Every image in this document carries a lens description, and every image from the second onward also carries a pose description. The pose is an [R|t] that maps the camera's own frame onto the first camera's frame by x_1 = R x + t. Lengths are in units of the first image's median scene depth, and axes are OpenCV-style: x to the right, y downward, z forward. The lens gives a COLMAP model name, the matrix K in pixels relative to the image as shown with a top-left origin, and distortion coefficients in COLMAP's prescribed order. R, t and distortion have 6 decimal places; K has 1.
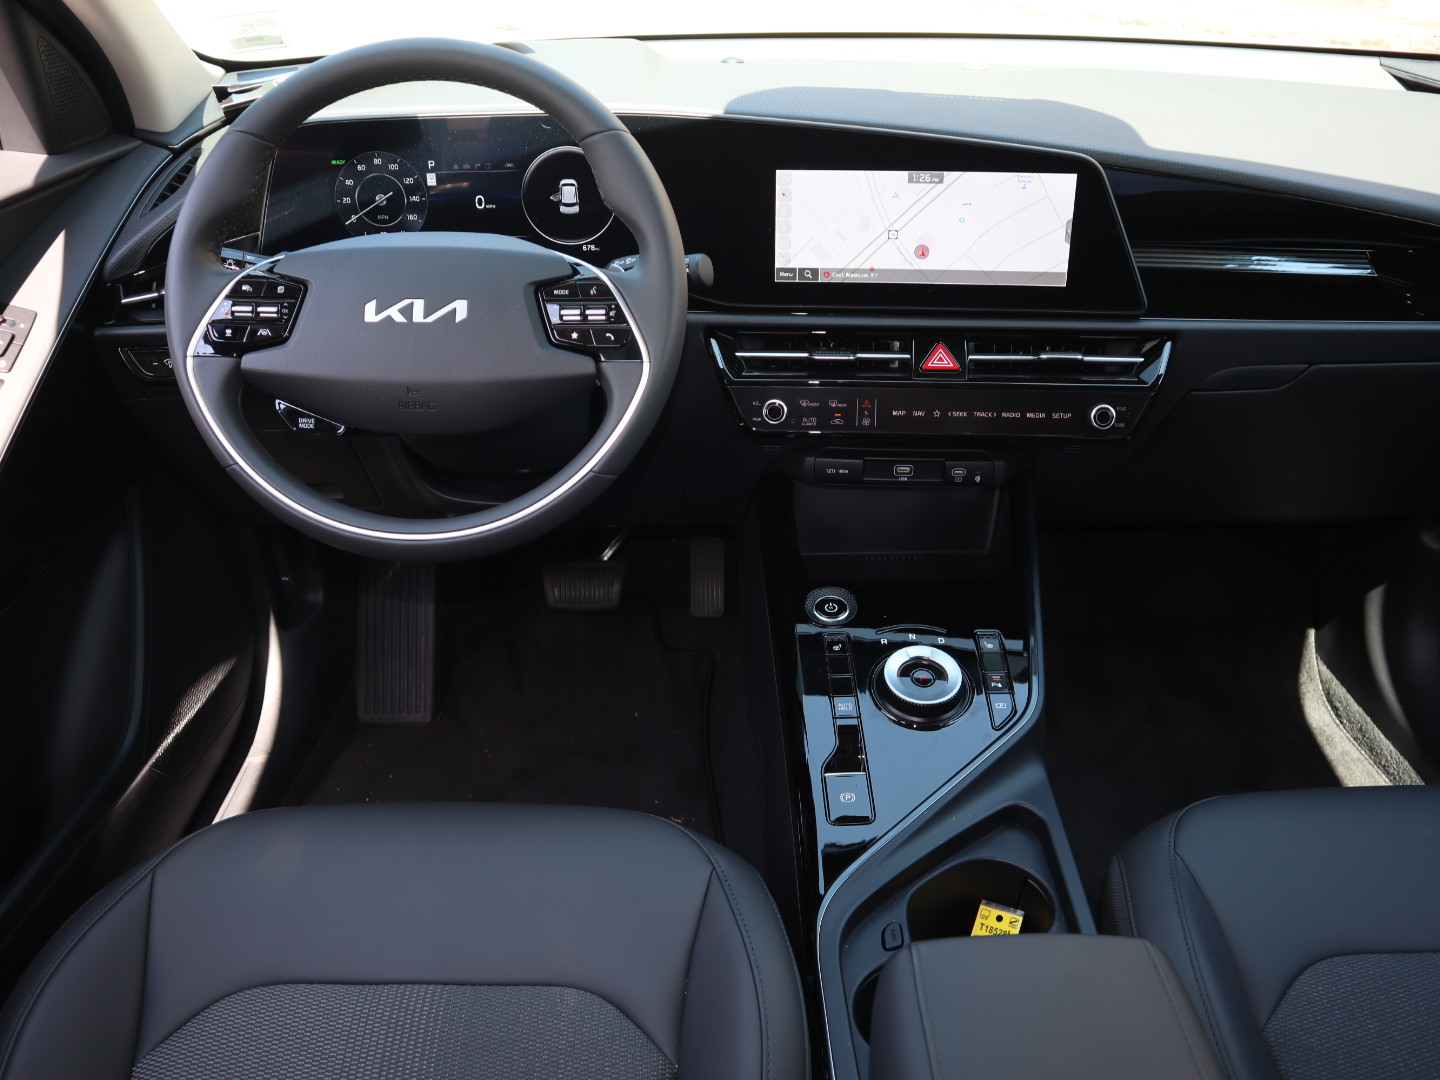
lens RADIAL K [[1117.4, 0, 722.9], [0, 1117.4, 539.5], [0, 0, 1]] dist [-0.124022, 0.079460]
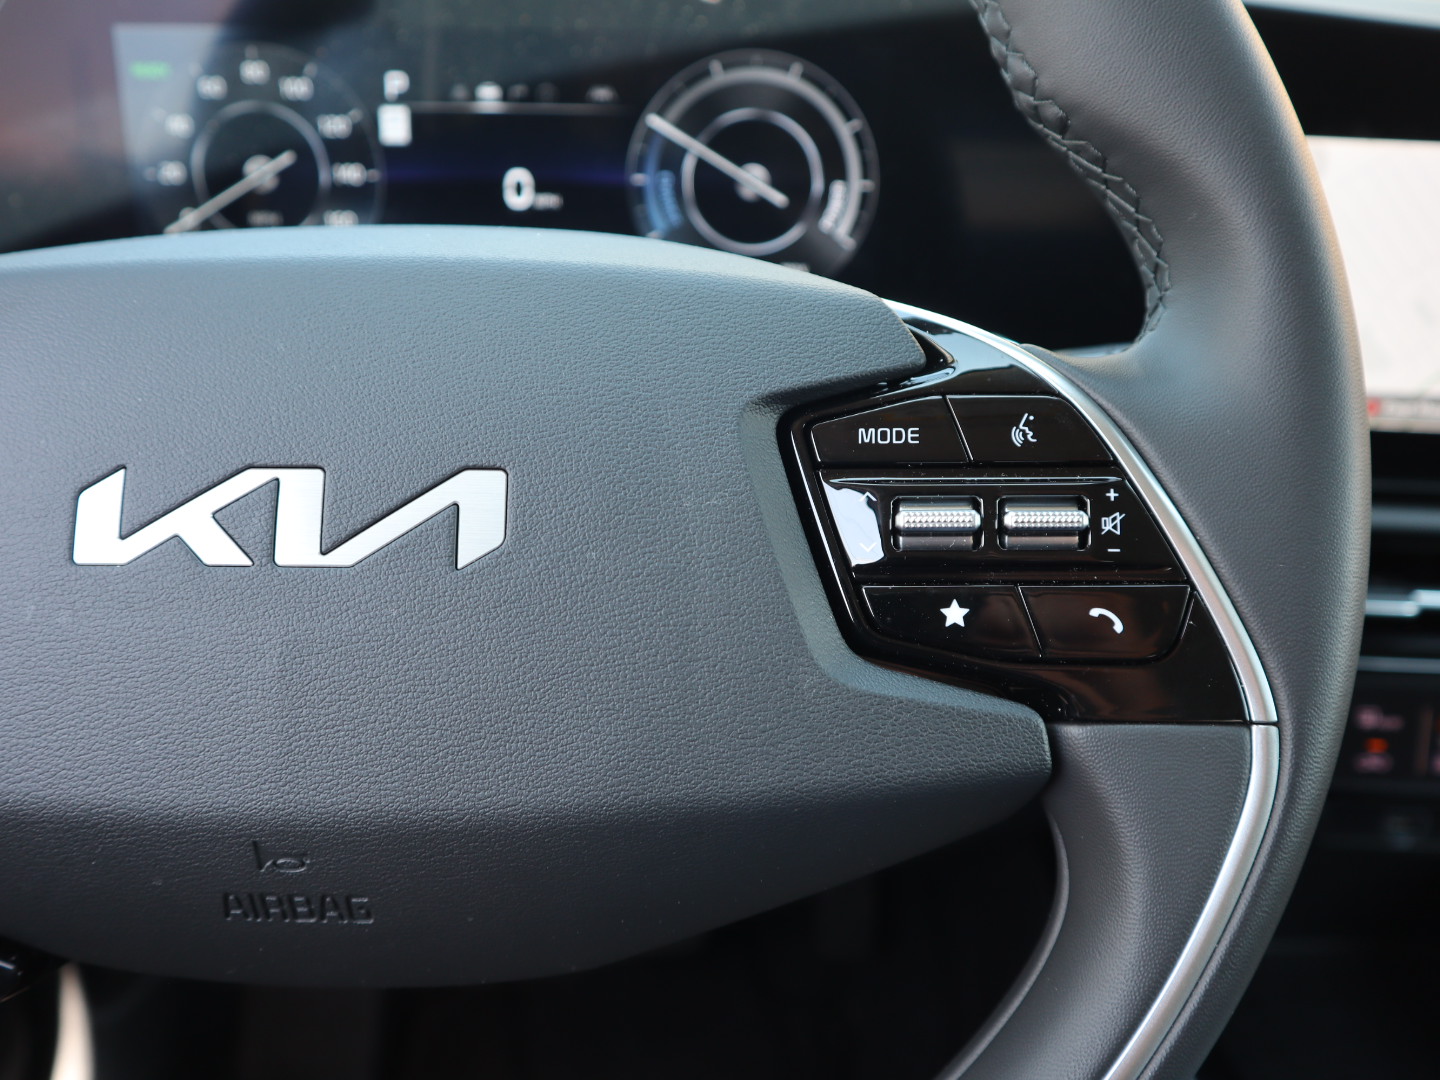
lens RADIAL K [[1117.4, 0, 762.9], [0, 1117.4, 528.9], [0, 0, 1]] dist [-0.124022, 0.079460]
pose [[0.999222, -0.013749, 0.036958, -0.152565], [0.017191, 0.995378, -0.094484, -0.149054], [-0.035488, 0.095046, 0.994840, 0.627236]]
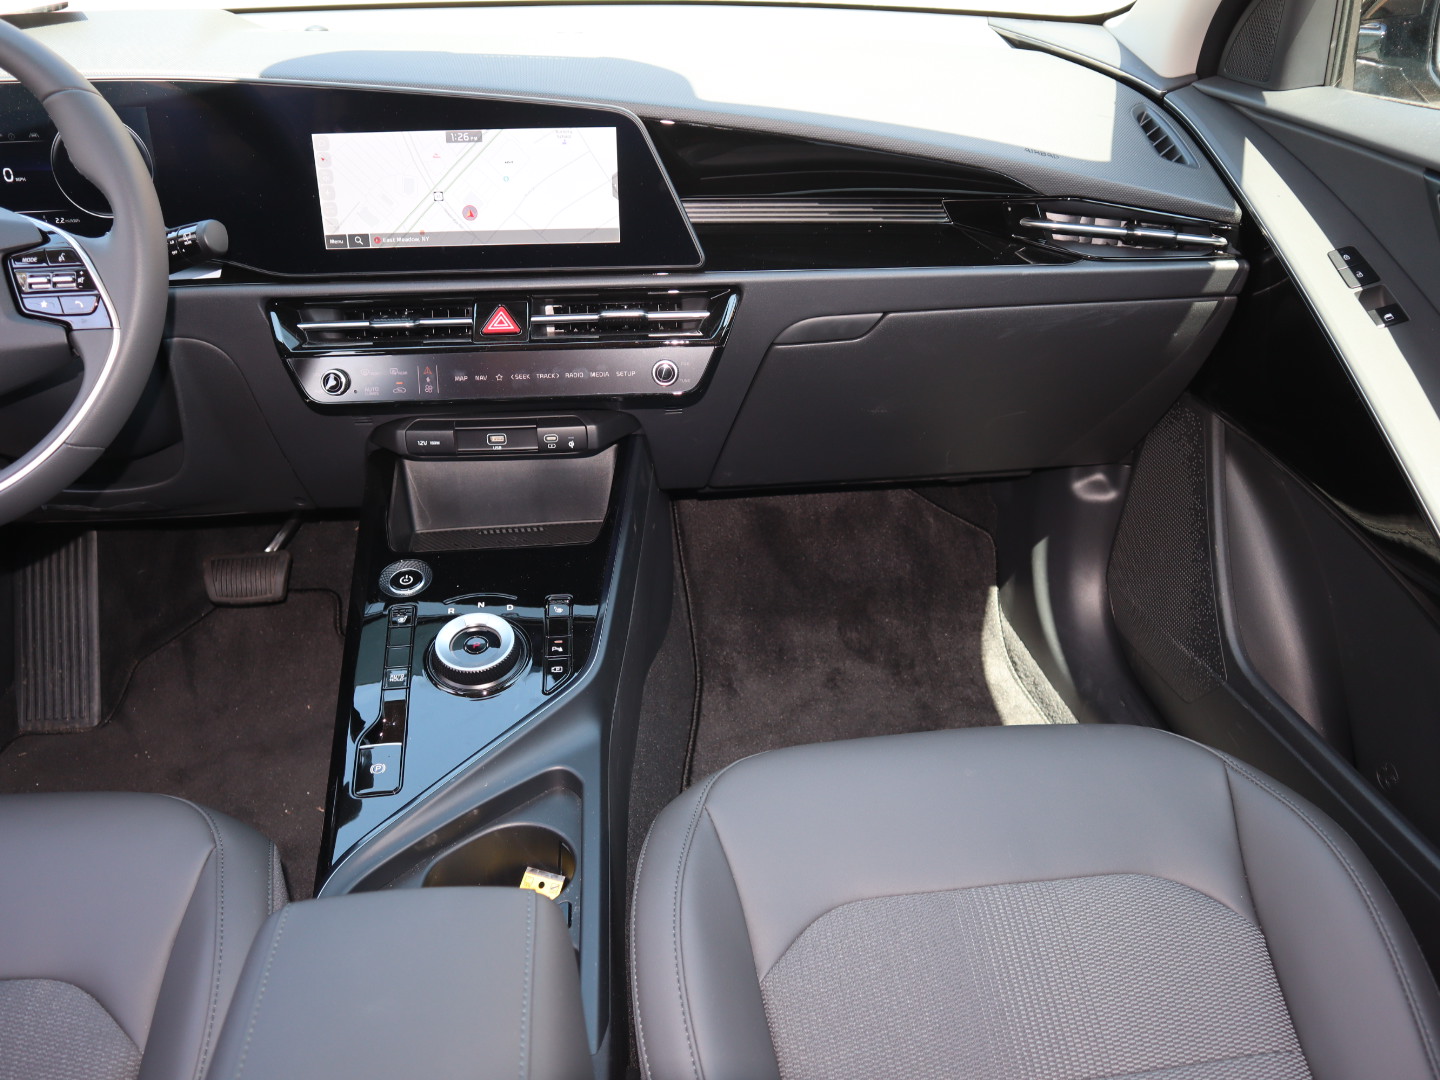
lens RADIAL K [[1117.4, 0, 716.7], [0, 1117.4, 537.2], [0, 0, 1]] dist [-0.124022, 0.079460]
pose [[0.993180, -0.046262, 0.107022, 0.282075], [0.046471, 0.998919, 0.000536, 0.038071], [-0.106931, 0.004441, 0.994257, 0.003678]]
